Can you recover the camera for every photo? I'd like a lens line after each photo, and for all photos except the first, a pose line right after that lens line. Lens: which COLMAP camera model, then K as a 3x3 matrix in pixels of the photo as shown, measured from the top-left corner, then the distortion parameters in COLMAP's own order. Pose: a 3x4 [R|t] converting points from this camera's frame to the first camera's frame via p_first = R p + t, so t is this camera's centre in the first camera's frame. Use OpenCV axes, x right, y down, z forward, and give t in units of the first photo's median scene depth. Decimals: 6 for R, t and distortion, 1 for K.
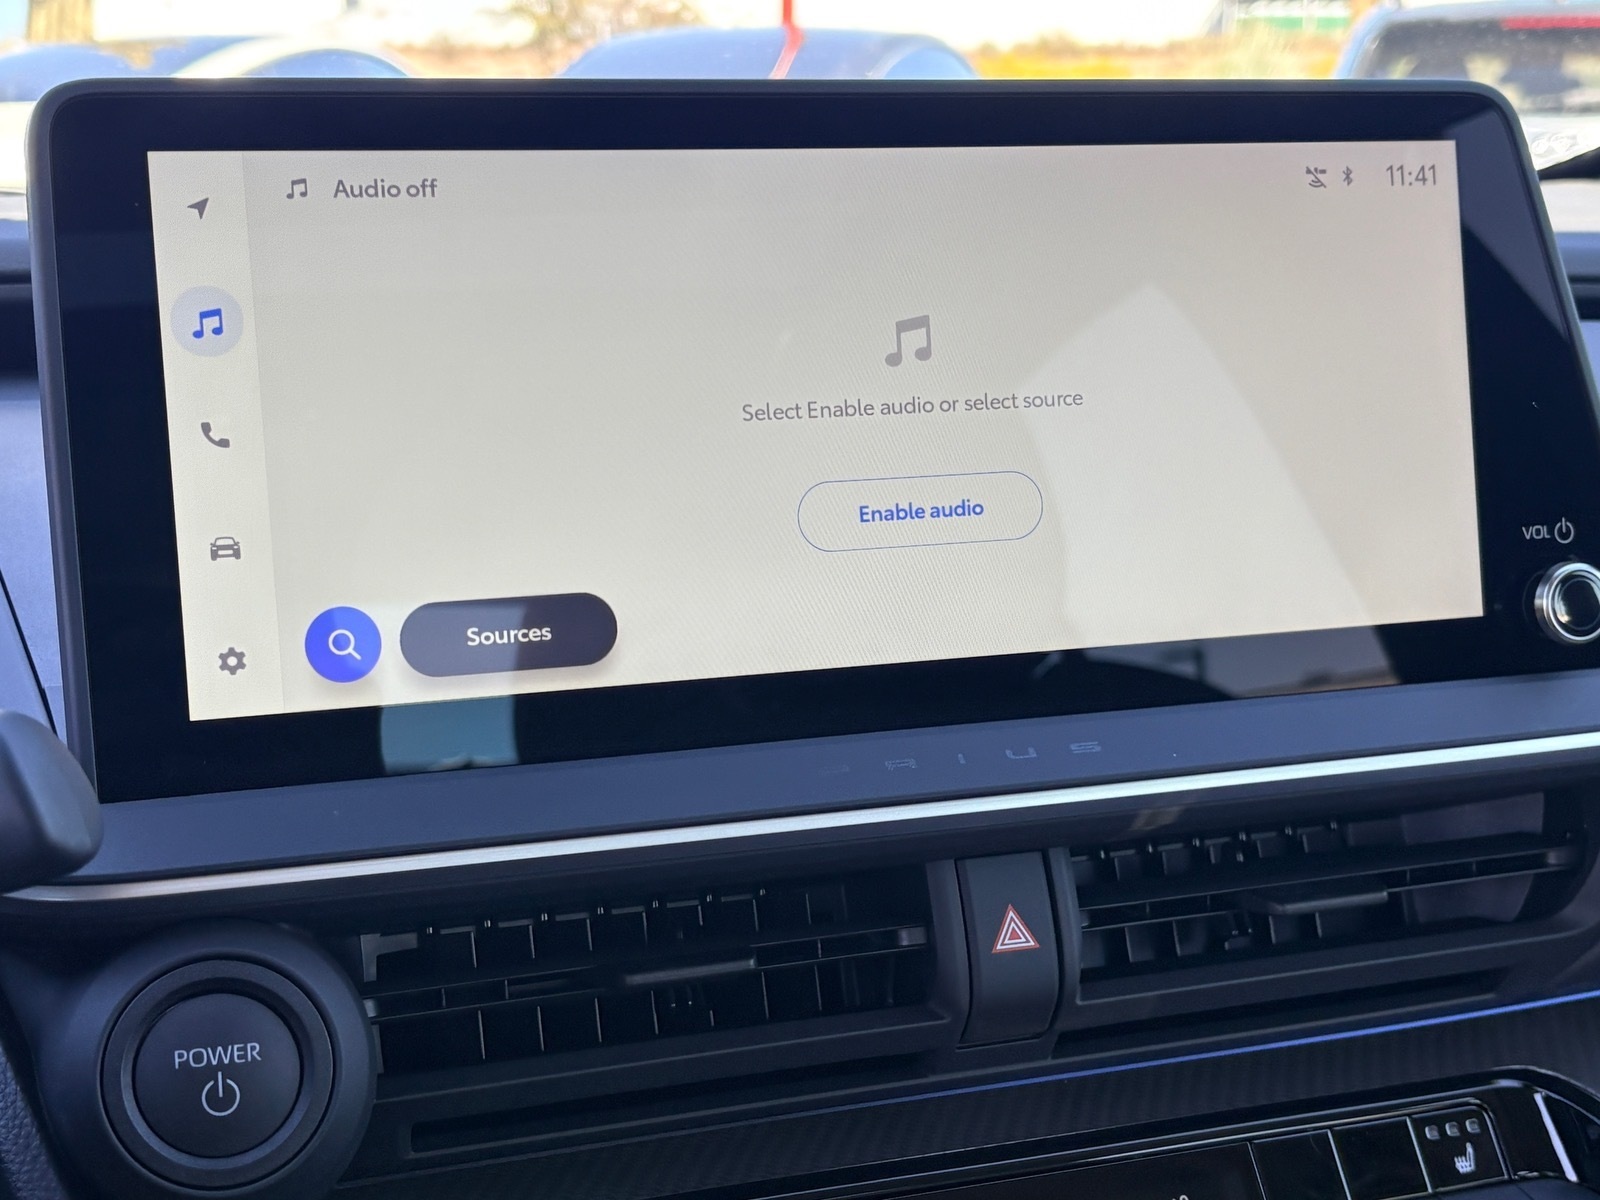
lens RADIAL K [[2364.7, 0, 800.0], [0, 2364.7, 600.0], [0, 0, 1]] dist [0.375639, -1.924319]
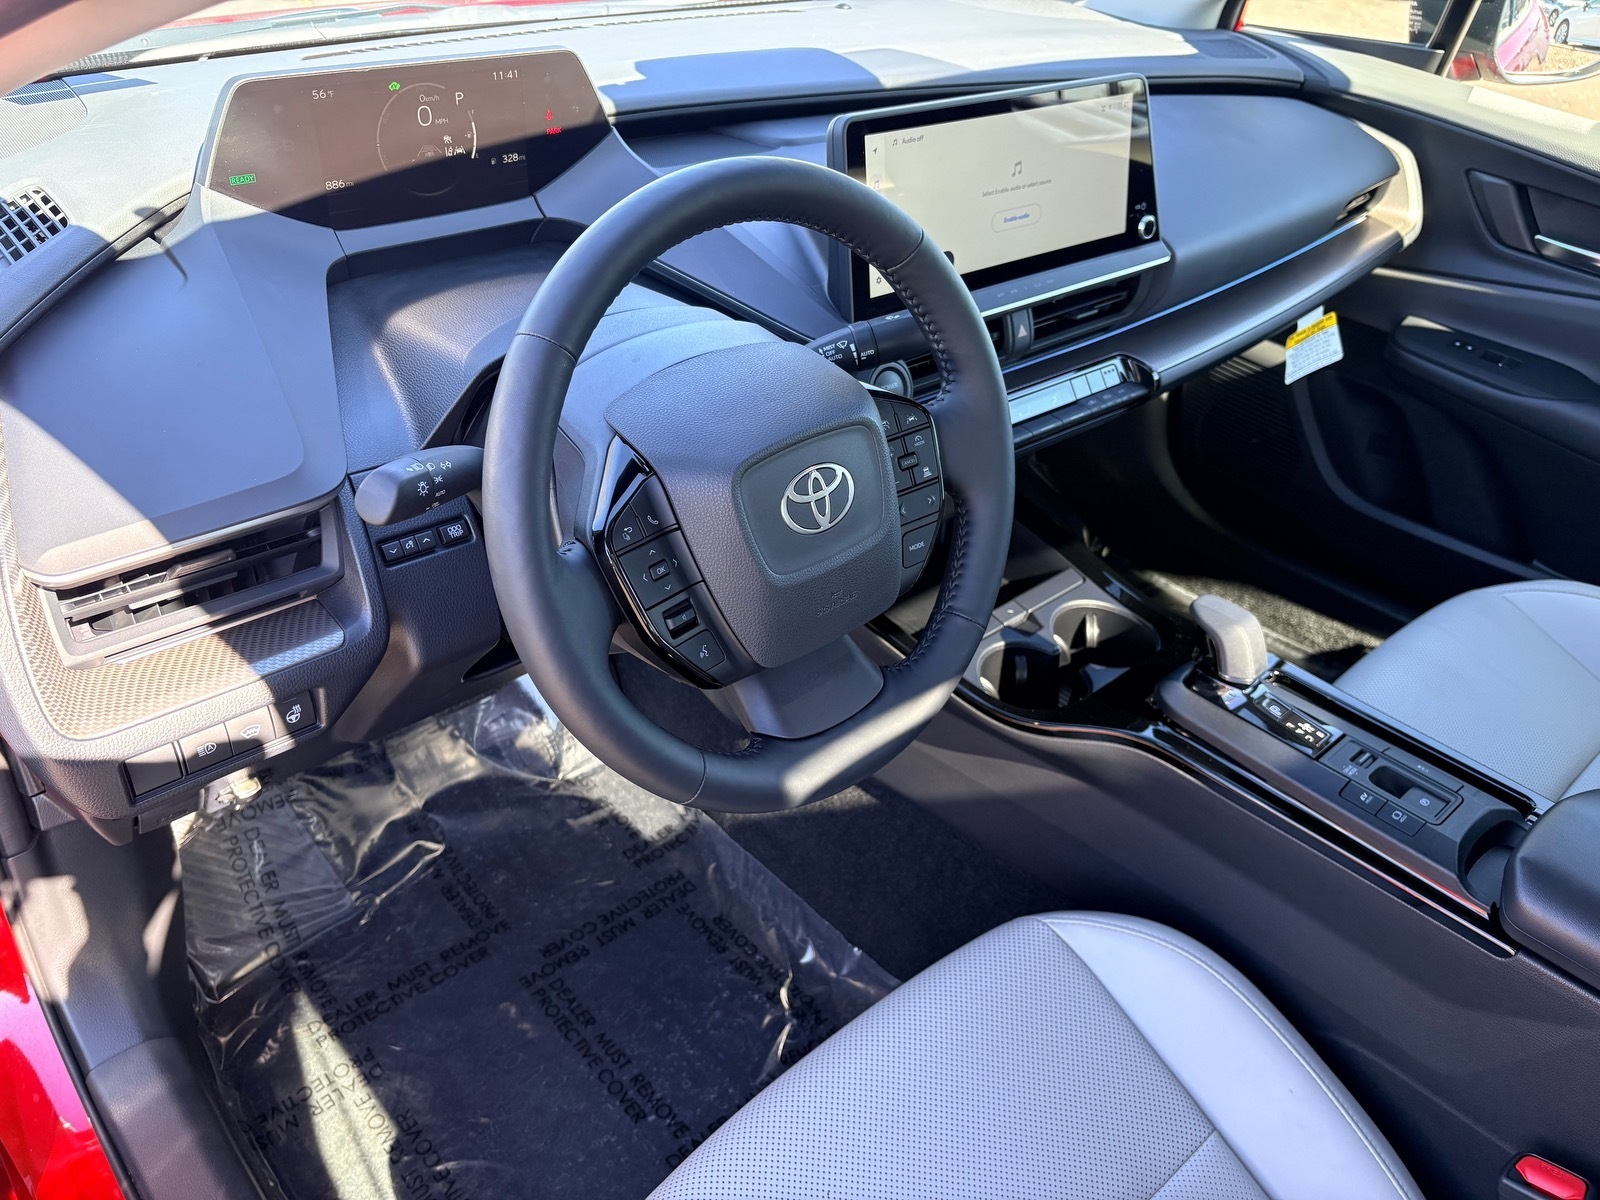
lens RADIAL K [[1203.2, 0, 800.0], [0, 1203.2, 600.0], [0, 0, 1]] dist [0.021486, -0.029056]
pose [[0.937502, -0.149139, 0.314400, -0.897025], [0.003028, 0.906963, 0.421199, -0.275459], [-0.347967, -0.393923, 0.850731, -0.653957]]
